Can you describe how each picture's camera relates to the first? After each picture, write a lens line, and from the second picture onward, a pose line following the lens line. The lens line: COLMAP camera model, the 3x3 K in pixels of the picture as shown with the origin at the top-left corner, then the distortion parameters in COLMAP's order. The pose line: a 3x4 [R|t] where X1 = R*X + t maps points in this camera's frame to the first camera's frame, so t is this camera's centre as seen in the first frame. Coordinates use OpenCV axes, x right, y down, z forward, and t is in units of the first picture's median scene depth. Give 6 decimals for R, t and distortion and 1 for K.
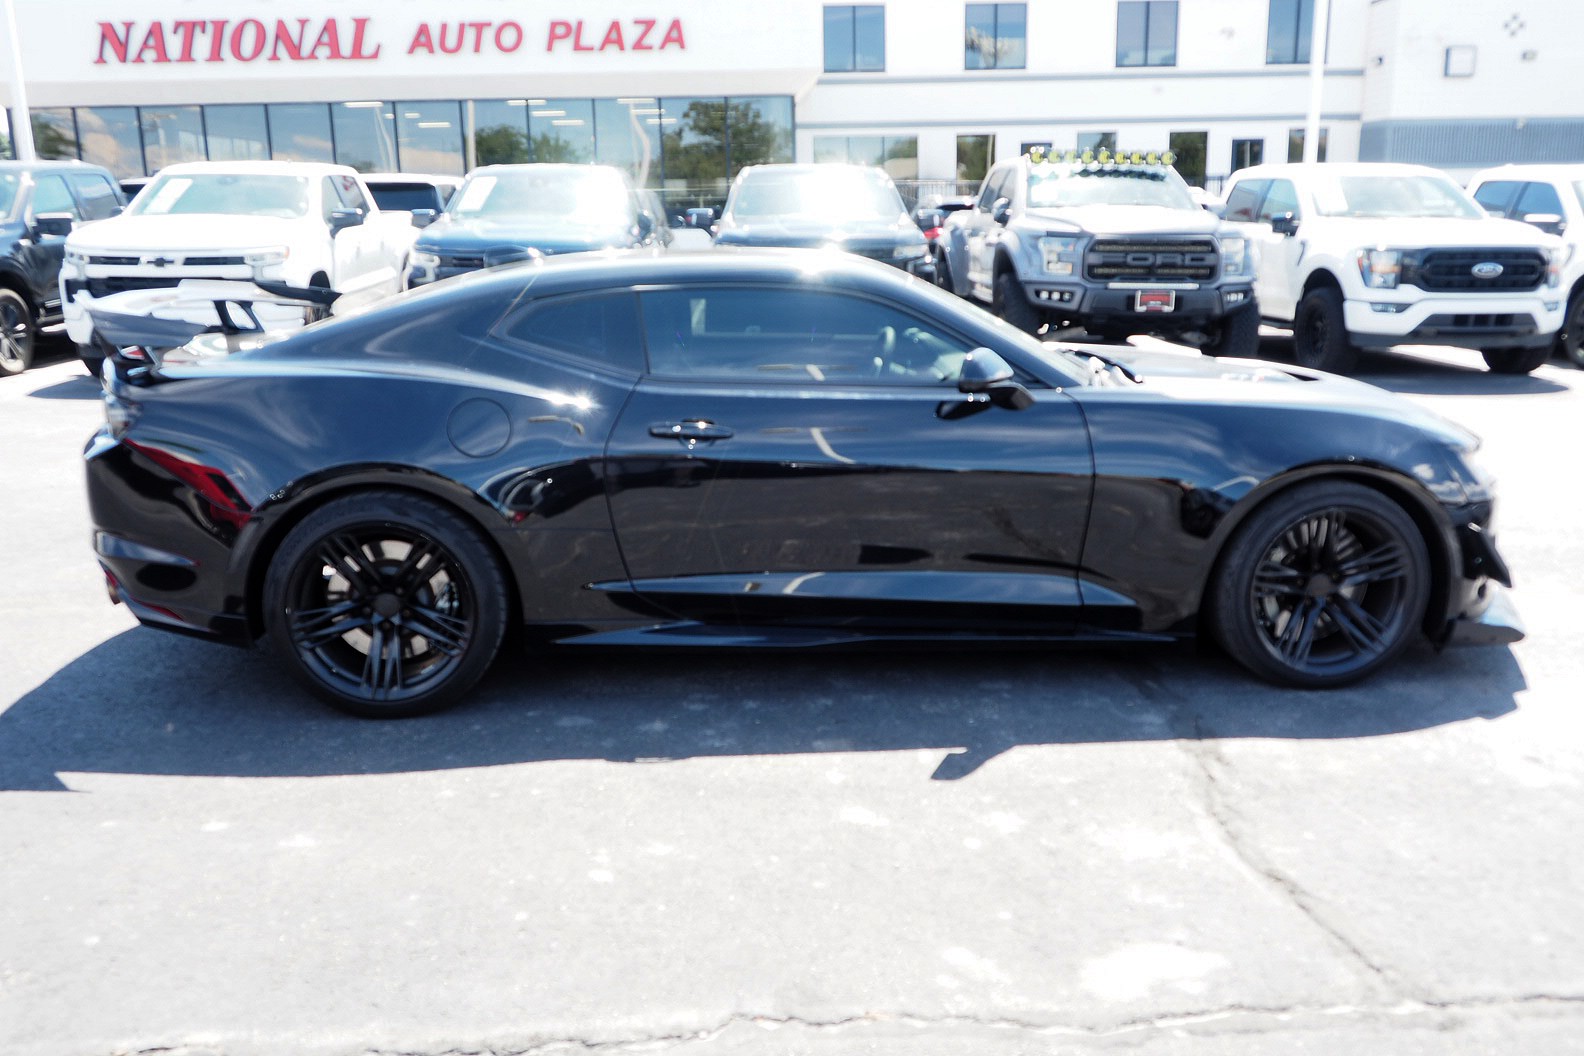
lens RADIAL K [[1379.1, 0, 793.4], [0, 1379.1, 533.5], [0, 0, 1]] dist [-0.034340, 0.018642]
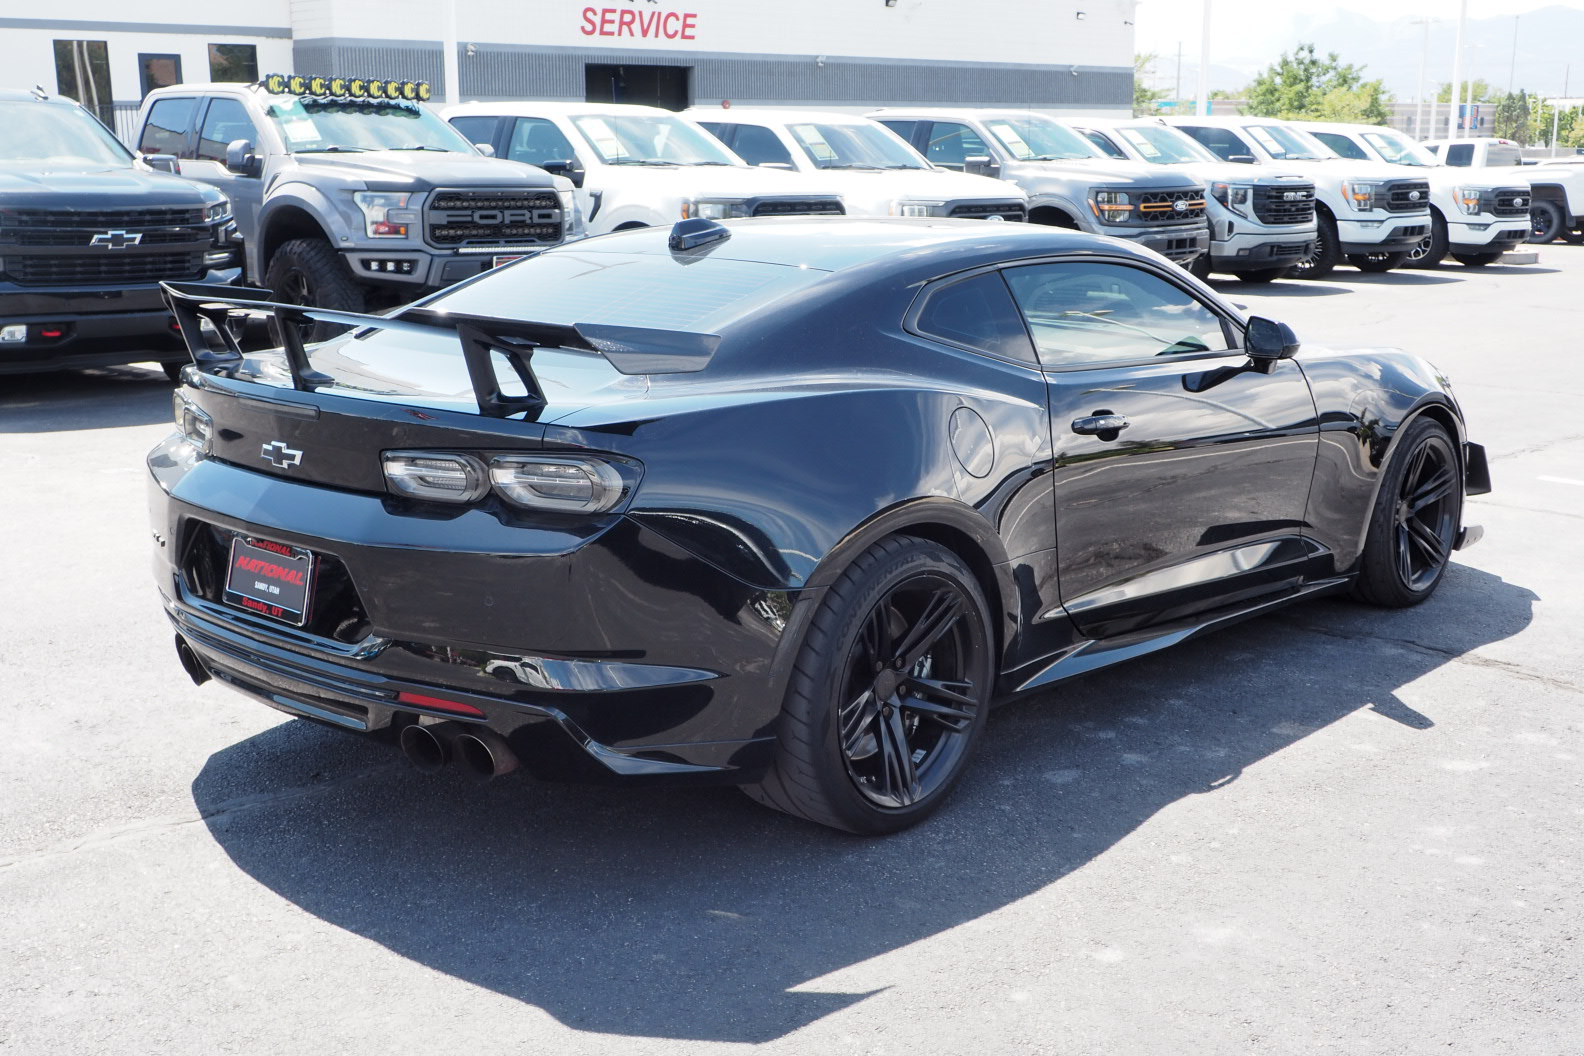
lens RADIAL K [[1836.5, 0, 793.5], [0, 1836.5, 523.9], [0, 0, 1]] dist [-0.022133, 0.000000]
pose [[0.712671, -0.131127, 0.689134, -0.984591], [0.148938, 0.988261, 0.034020, -0.076457], [-0.685505, 0.078393, 0.723835, 0.266426]]
